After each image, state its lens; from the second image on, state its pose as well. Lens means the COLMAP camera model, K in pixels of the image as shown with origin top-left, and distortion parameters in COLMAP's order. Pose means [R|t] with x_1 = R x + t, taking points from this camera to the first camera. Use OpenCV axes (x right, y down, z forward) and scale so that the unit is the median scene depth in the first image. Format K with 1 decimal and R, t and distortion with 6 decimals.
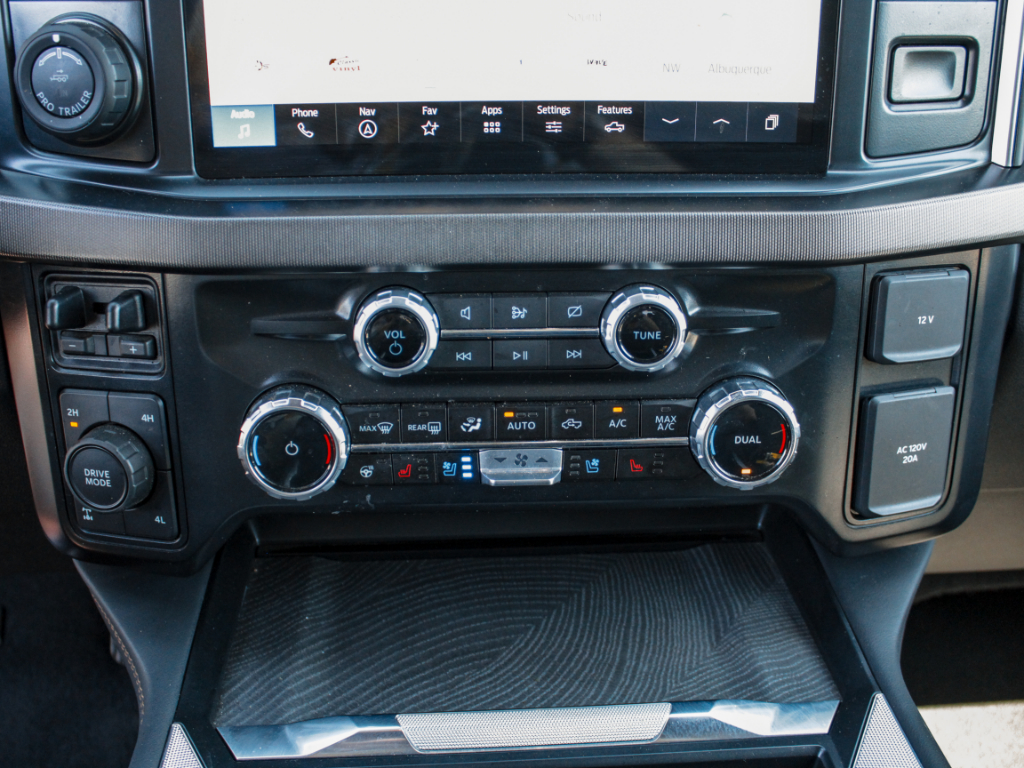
lens RADIAL K [[1212.7, 0, 512.0], [0, 1212.7, 384.0], [0, 0, 1]] dist [-0.076740, -0.002610]
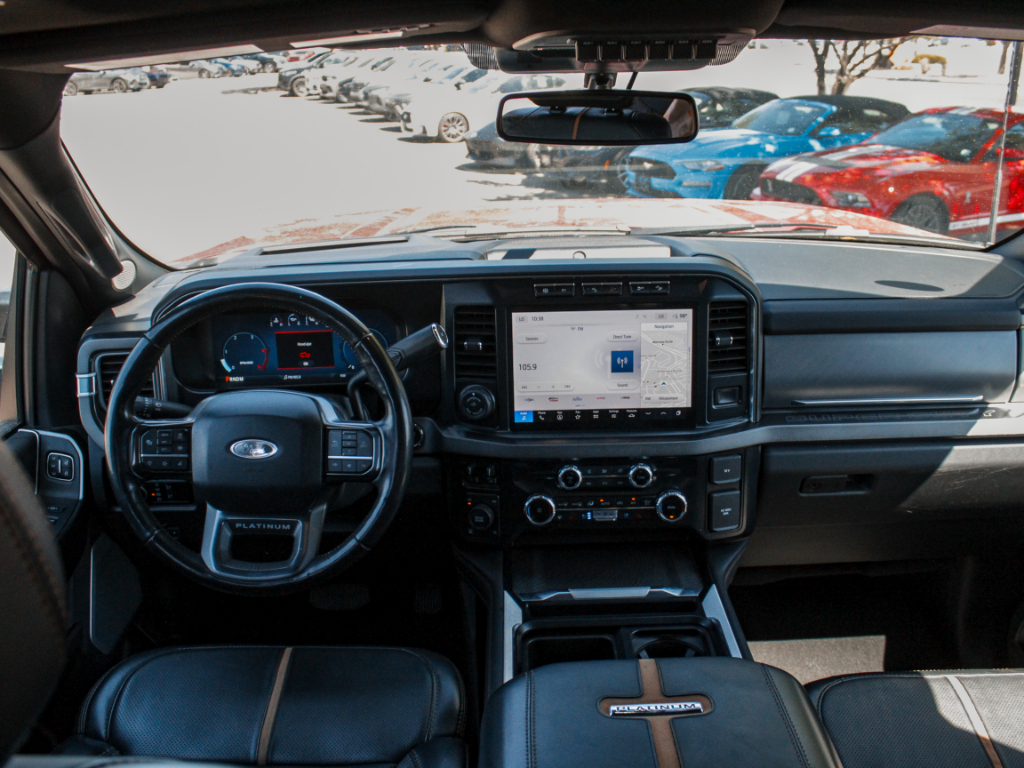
lens RADIAL K [[994.7, 0, 514.3], [0, 994.7, 352.0], [0, 0, 1]] dist [-0.175057, 0.011005]
pose [[0.997558, -0.009975, -0.069127, -0.050692], [0.000819, 0.991351, -0.131233, -0.023550], [0.069838, 0.130856, 0.988939, -1.827160]]
